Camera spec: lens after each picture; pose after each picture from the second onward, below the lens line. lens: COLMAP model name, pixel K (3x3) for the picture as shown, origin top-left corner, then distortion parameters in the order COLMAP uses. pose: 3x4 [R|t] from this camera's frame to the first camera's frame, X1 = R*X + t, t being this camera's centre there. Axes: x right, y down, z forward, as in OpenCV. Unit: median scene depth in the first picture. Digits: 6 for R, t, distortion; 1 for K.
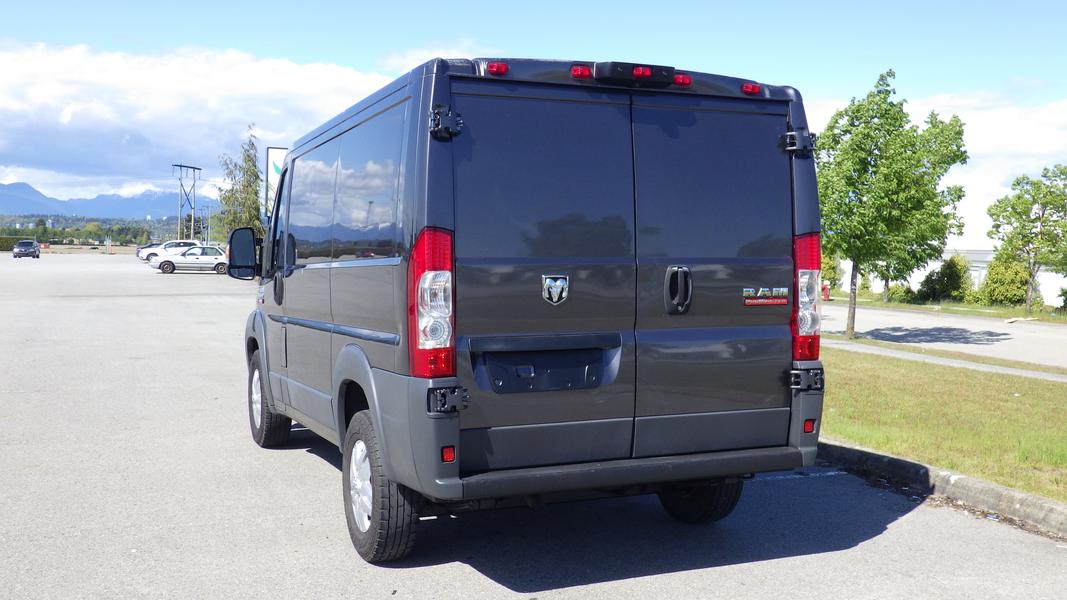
lens RADIAL K [[1061.3, 0, 533.5], [0, 1061.3, 300.0], [0, 0, 1]] dist [-0.002434, 0.002621]
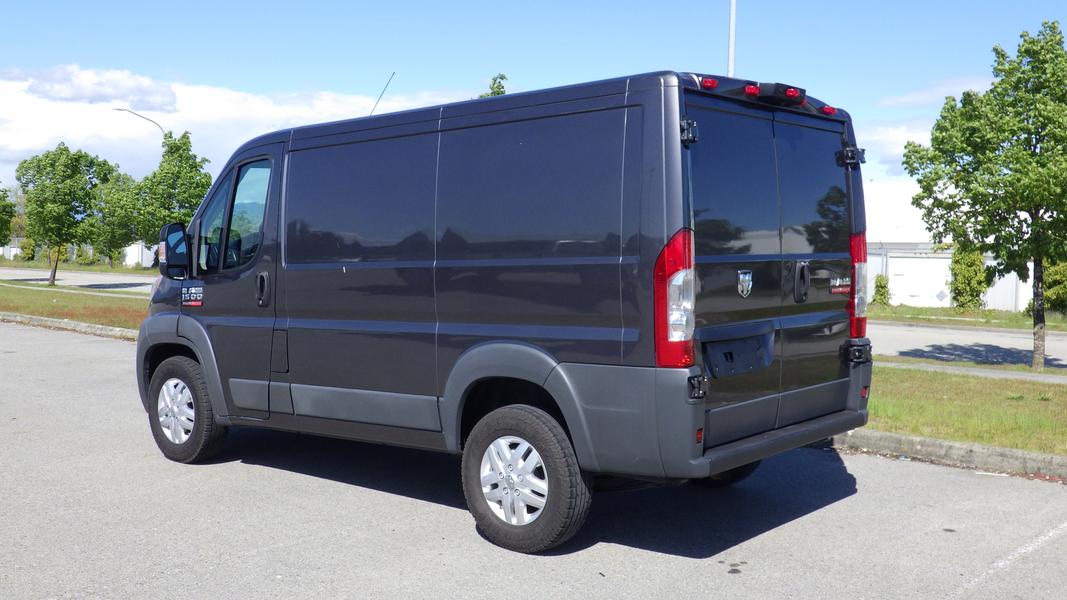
lens RADIAL K [[1061.3, 0, 533.5], [0, 1061.3, 300.0], [0, 0, 1]] dist [-0.002434, 0.002621]
pose [[0.898267, -0.028287, 0.438539, -0.624160], [0.023990, 0.999595, 0.015338, -0.013909], [-0.438796, -0.003257, 0.898581, 0.083044]]
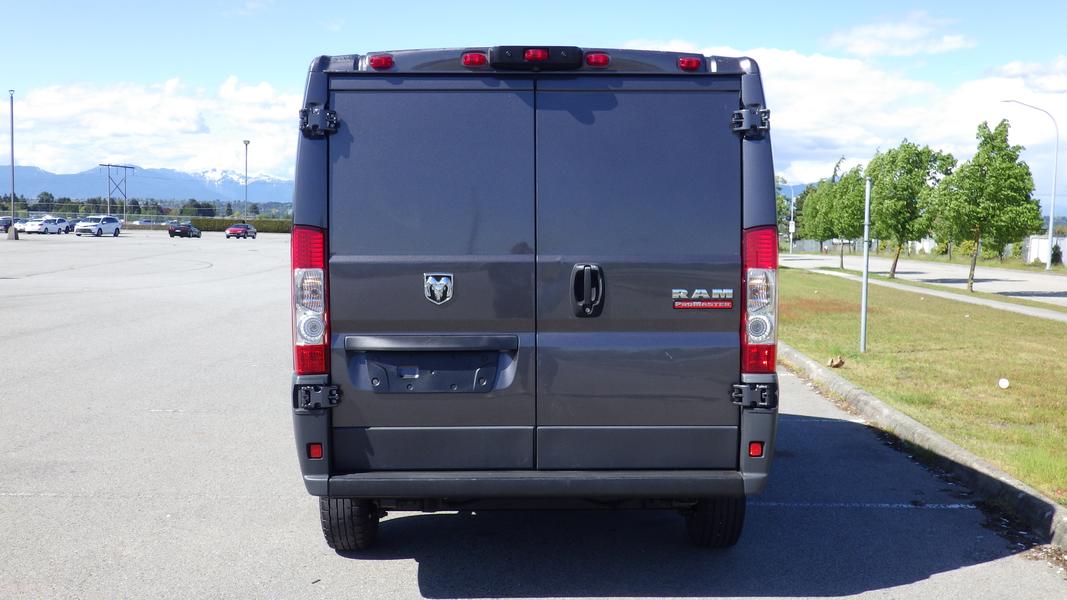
lens RADIAL K [[1061.3, 0, 533.5], [0, 1061.3, 300.0], [0, 0, 1]] dist [-0.002434, 0.002621]
pose [[0.922406, 0.019411, -0.385733, 0.436878], [-0.014265, 0.999767, 0.016197, -0.014858], [0.385958, -0.009438, 0.922468, 0.135530]]
